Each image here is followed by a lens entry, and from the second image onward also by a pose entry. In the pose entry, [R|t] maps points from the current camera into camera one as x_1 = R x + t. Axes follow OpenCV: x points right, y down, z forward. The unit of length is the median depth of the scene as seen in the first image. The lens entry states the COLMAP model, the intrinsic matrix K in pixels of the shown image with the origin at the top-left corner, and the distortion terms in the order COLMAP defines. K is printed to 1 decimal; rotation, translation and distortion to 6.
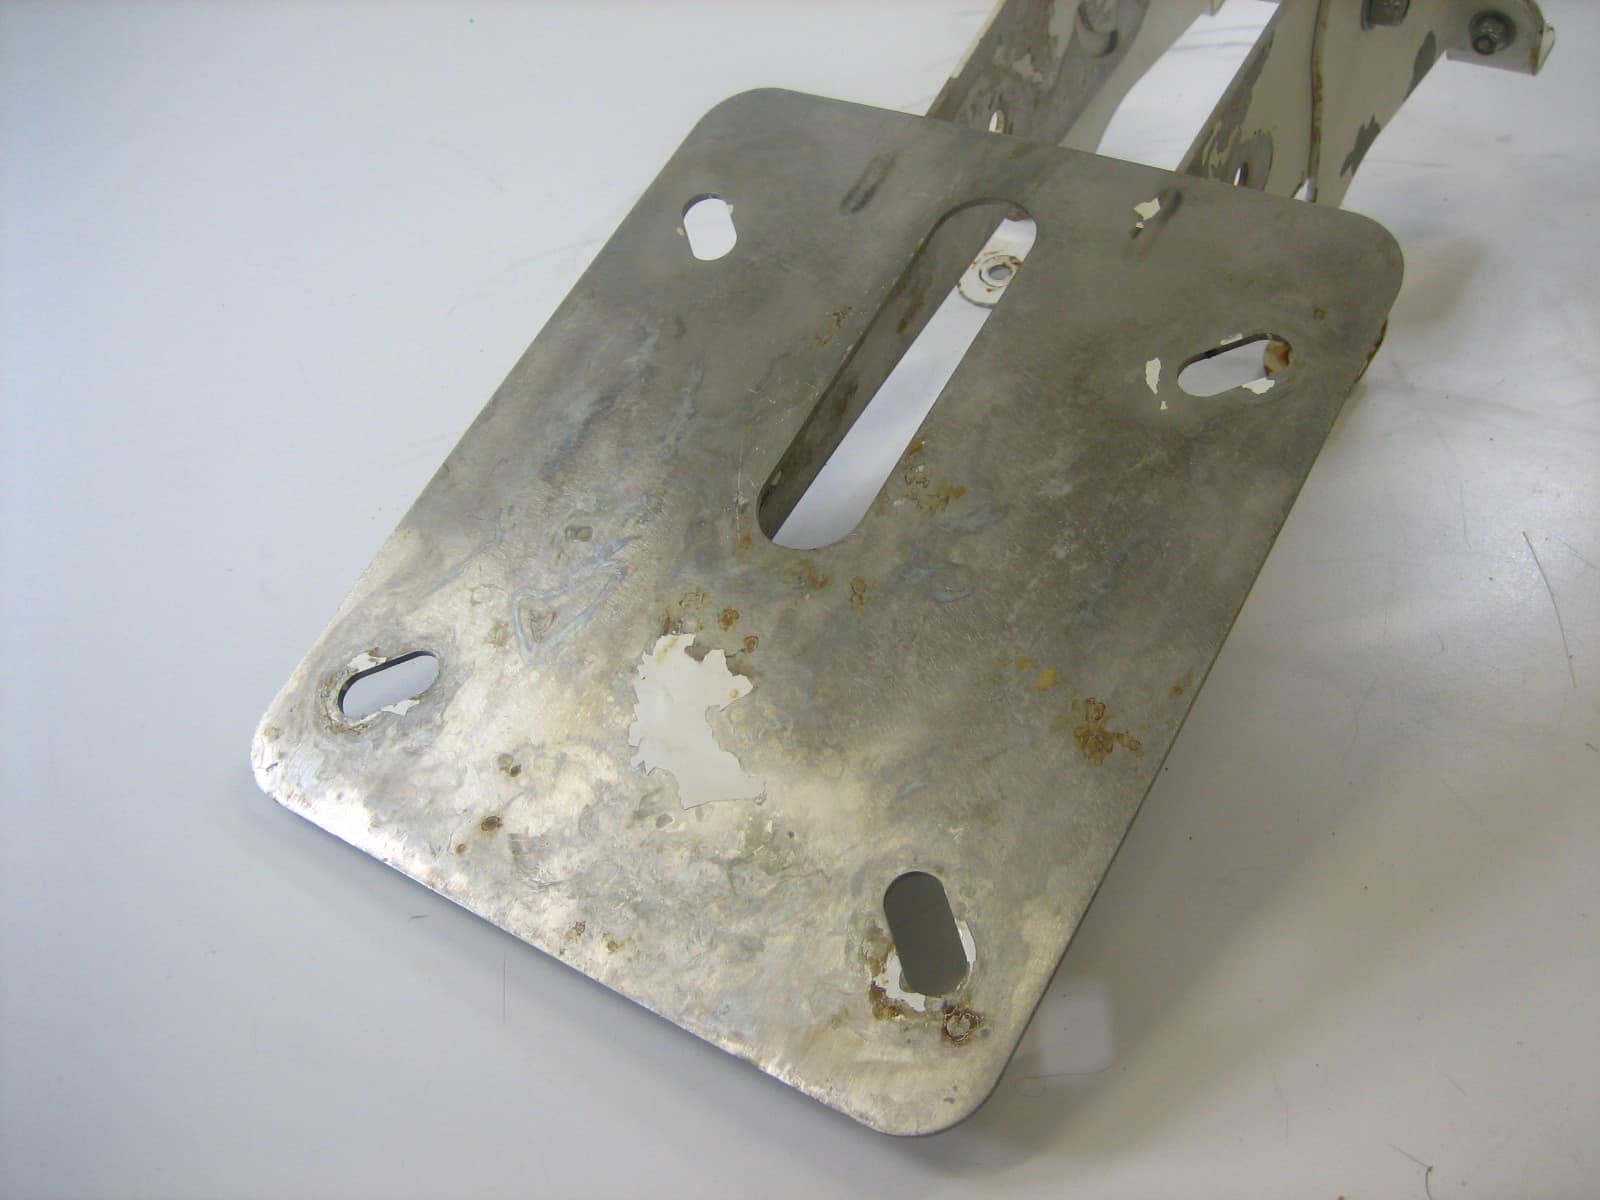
lens RADIAL K [[1656.1, 0, 802.3], [0, 1656.1, 591.6], [0, 0, 1]] dist [-0.104502, 0.000000]
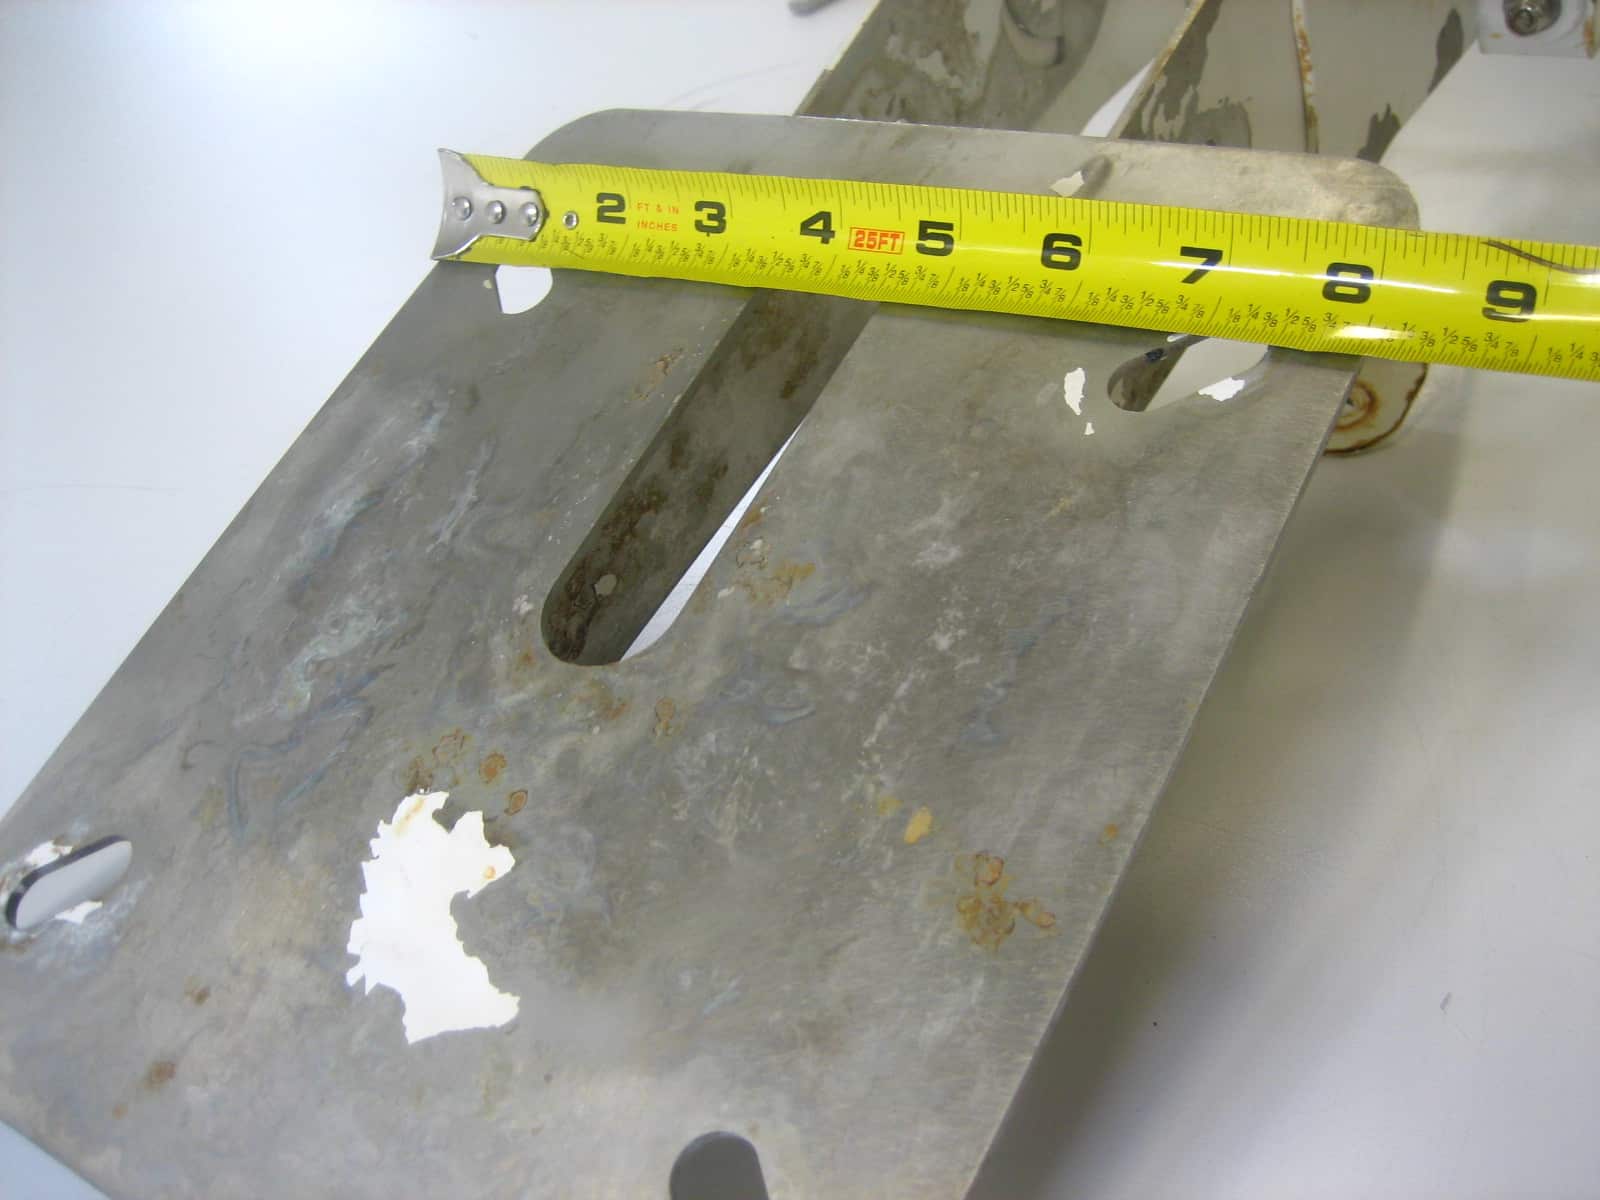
lens RADIAL K [[1656.1, 0, 804.6], [0, 1656.1, 601.9], [0, 0, 1]] dist [-0.104502, 0.000000]
pose [[0.996367, -0.061650, -0.058755, 0.132969], [0.054749, 0.992133, -0.112586, 0.032175], [0.065234, 0.108960, 0.991903, 0.295944]]
